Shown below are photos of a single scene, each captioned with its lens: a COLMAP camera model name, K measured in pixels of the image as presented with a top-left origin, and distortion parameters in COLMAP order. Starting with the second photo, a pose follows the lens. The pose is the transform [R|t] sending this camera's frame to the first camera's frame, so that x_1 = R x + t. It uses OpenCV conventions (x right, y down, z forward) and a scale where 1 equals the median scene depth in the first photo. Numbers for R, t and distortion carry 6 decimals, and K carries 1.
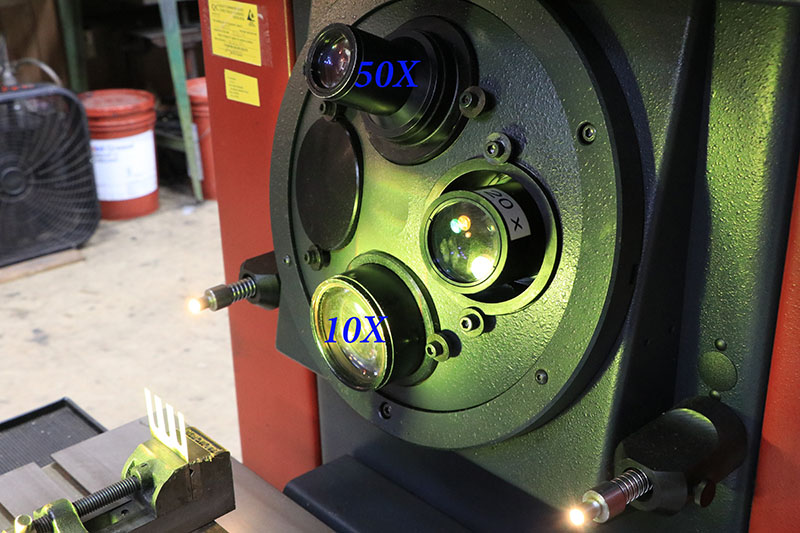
lens RADIAL K [[1038.0, 0, 397.3], [0, 1038.0, 283.6], [0, 0, 1]] dist [0.035933, 0.000000]
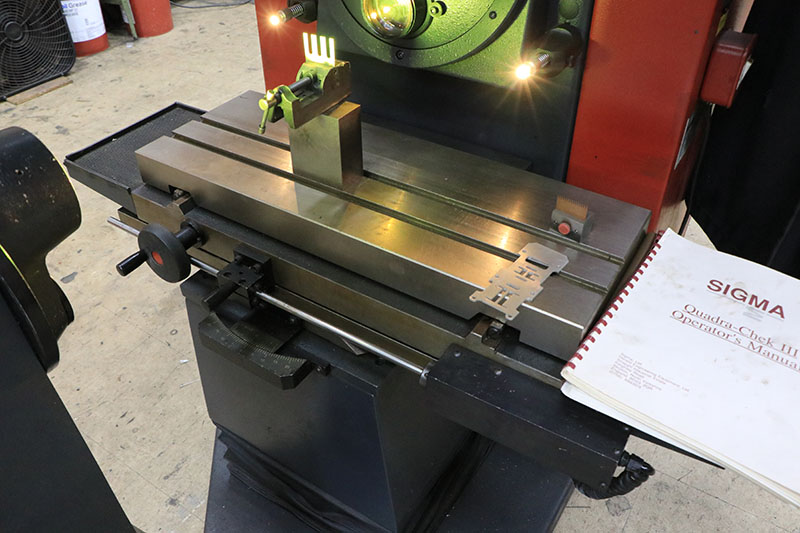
lens RADIAL K [[656.4, 0, 401.0], [0, 656.4, 273.3], [0, 0, 1]] dist [-0.152190, 0.102318]
pose [[0.964052, -0.157105, 0.214295, -0.080190], [0.096420, 0.958351, 0.268826, 0.045991], [-0.247604, -0.238500, 0.939048, -0.053672]]
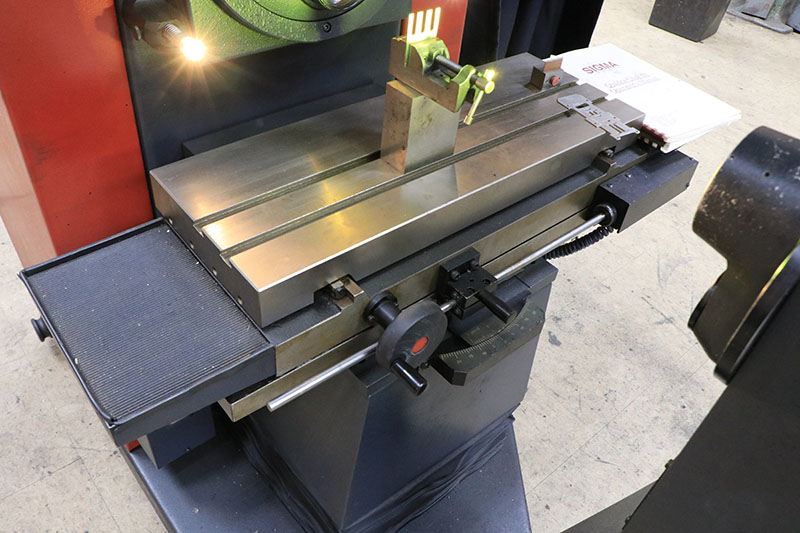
lens RADIAL K [[656.4, 0, 411.1], [0, 656.4, 272.8], [0, 0, 1]] dist [-0.152190, 0.102318]
pose [[0.009730, -0.655568, 0.755073, -0.270052], [0.323443, 0.716579, 0.617979, -0.050604], [-0.946197, 0.238211, 0.219011, 0.177441]]
